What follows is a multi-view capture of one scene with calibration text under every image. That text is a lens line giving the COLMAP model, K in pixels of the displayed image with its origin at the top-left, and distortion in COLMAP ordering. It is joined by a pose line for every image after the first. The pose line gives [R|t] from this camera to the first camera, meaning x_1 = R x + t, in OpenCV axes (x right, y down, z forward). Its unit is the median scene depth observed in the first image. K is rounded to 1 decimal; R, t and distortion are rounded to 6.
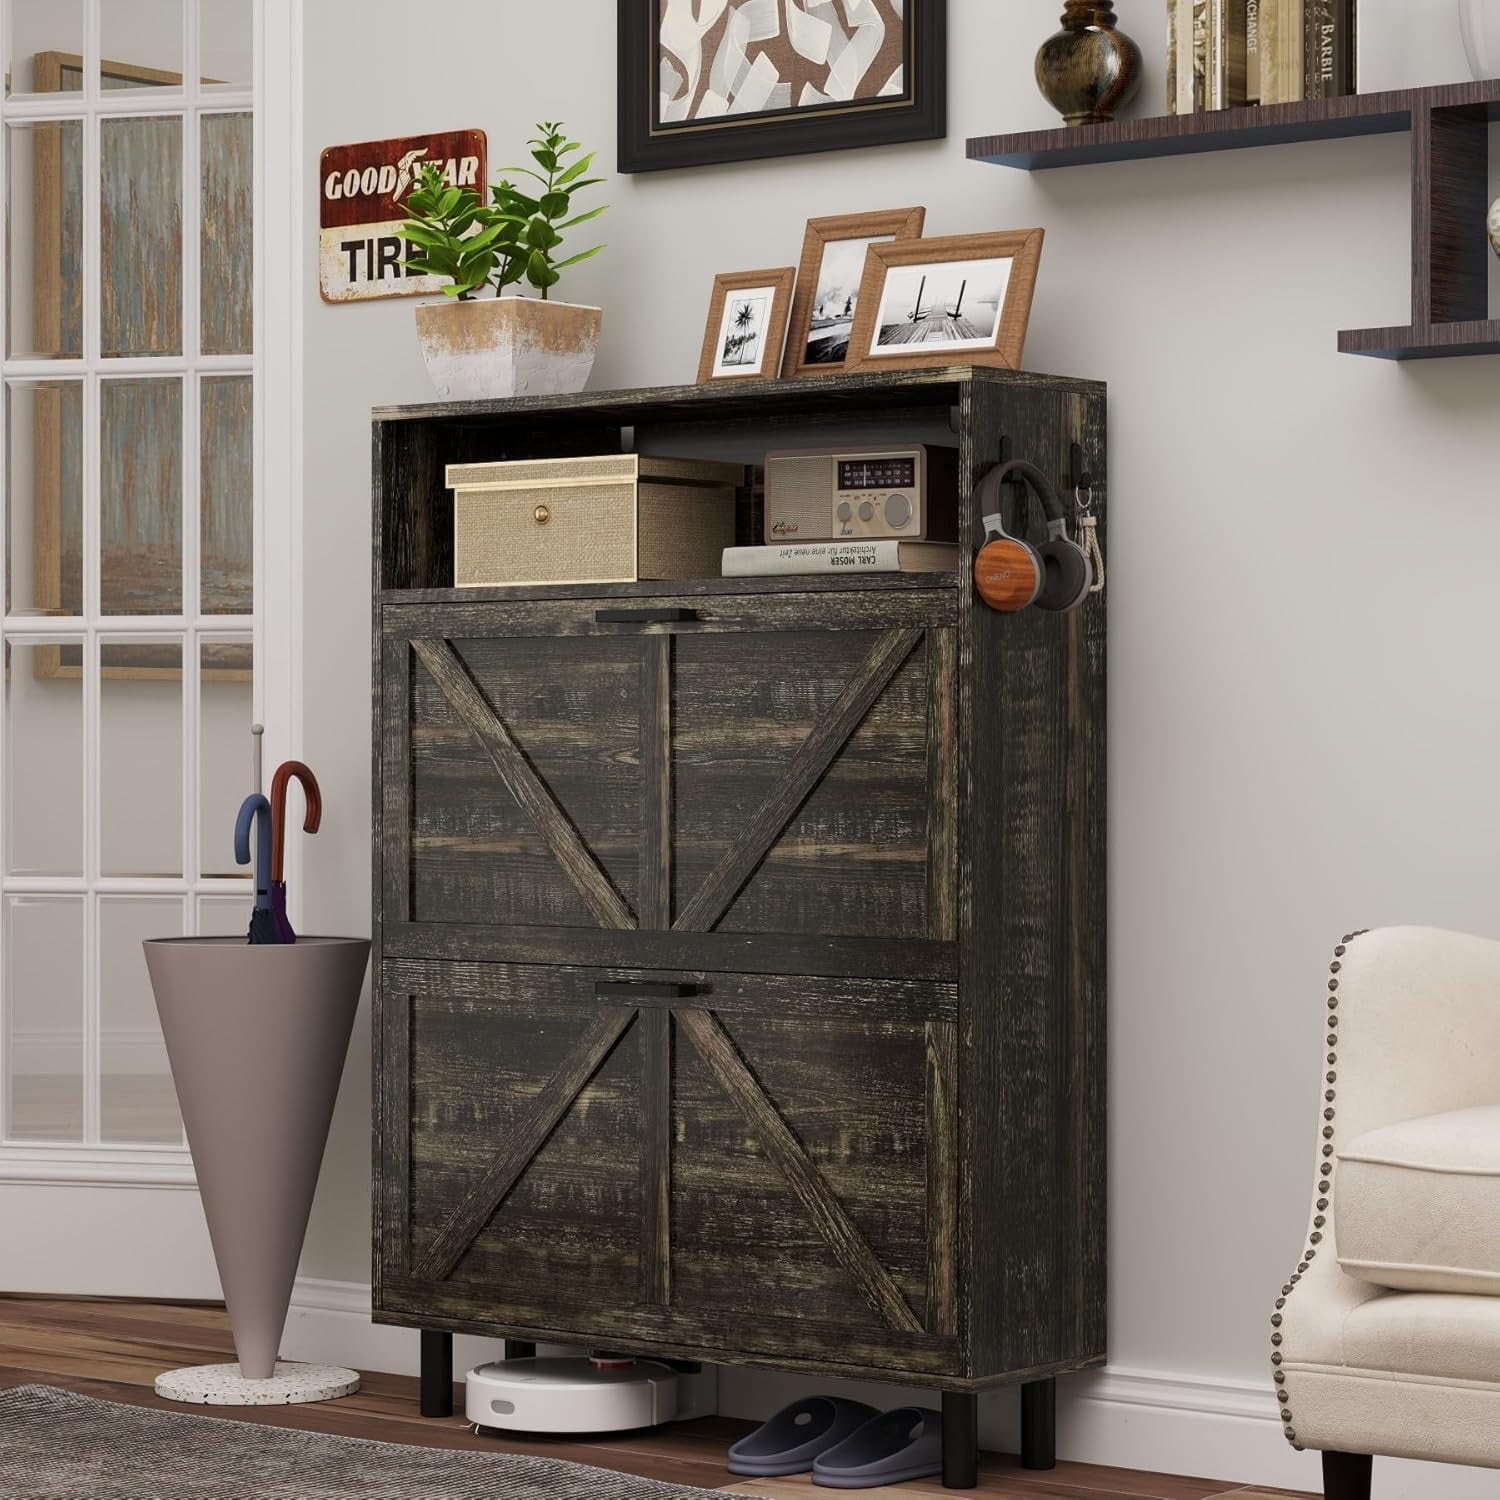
lens RADIAL K [[4338.5, 0, 750.0], [0, 4338.5, 750.0], [0, 0, 1]] dist [-0.005856, 0.214243]
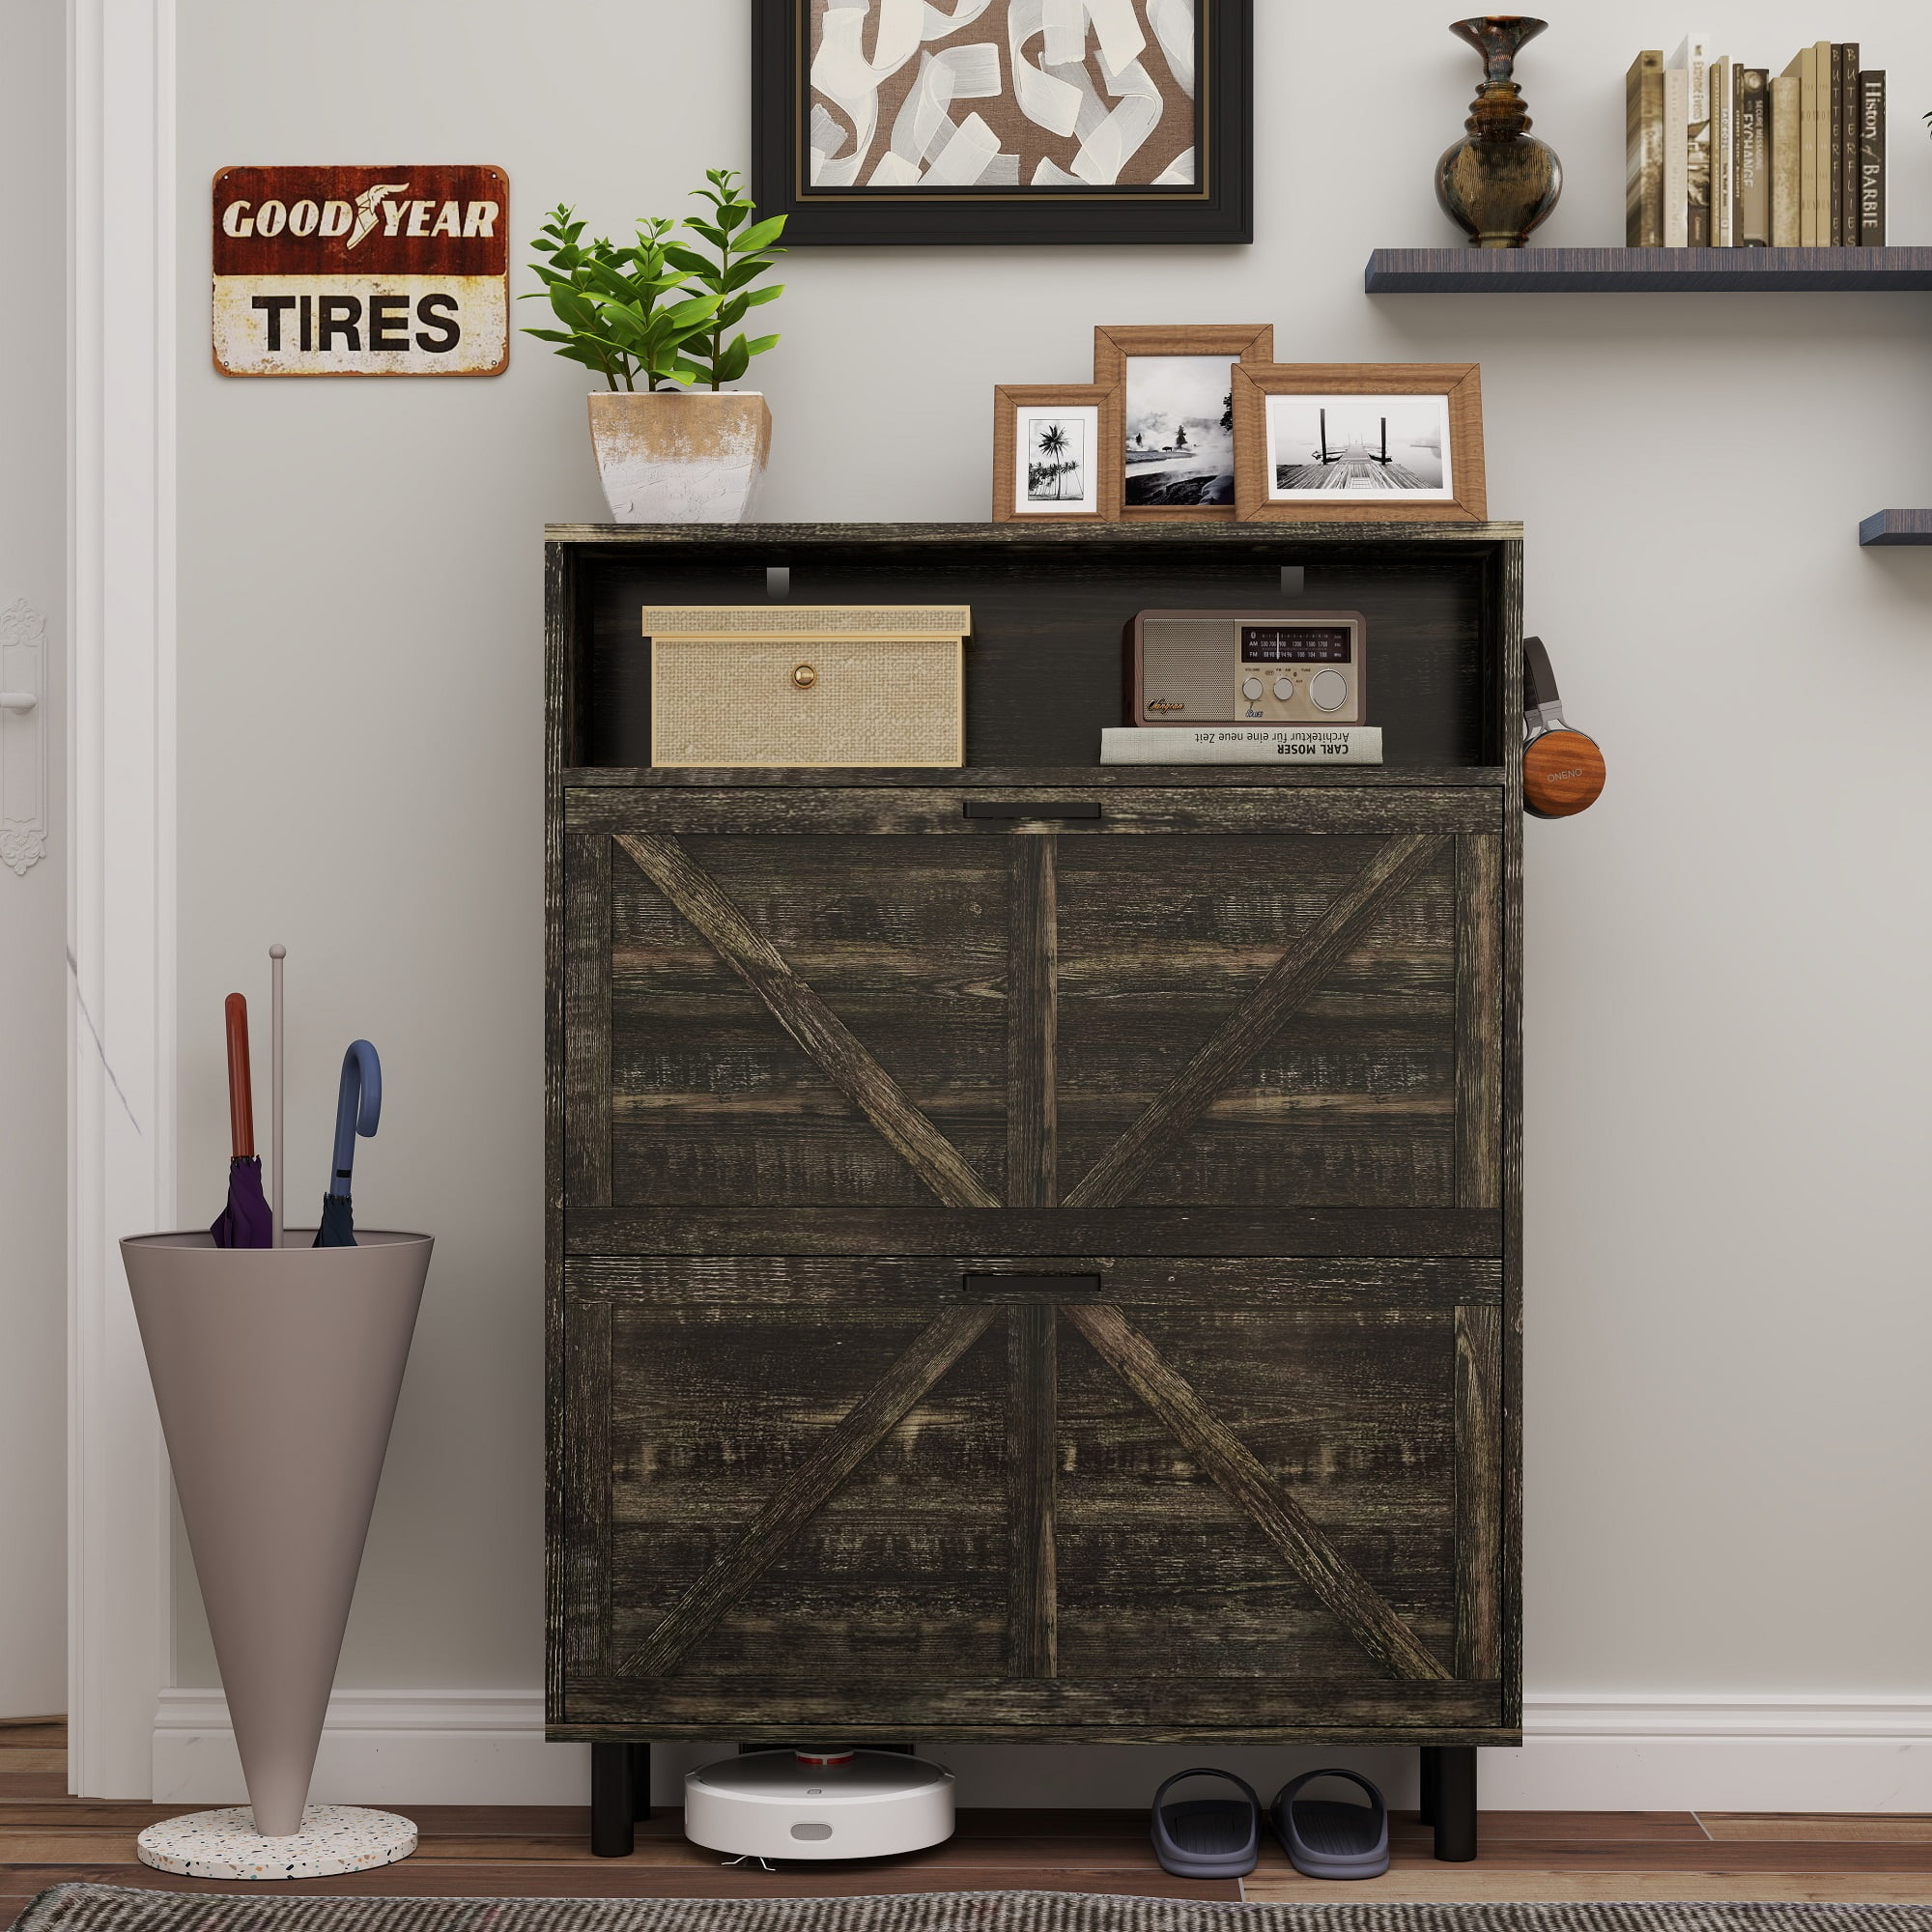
lens RADIAL K [[4327.3, 0, 966.0], [0, 4327.3, 966.0], [0, 0, 1]] dist [0.000114, 0.005272]
pose [[0.784039, -0.003314, 0.620702, -0.516182], [-0.000145, 0.999985, 0.005521, -0.006875], [-0.620711, -0.004419, 0.784027, 0.382457]]
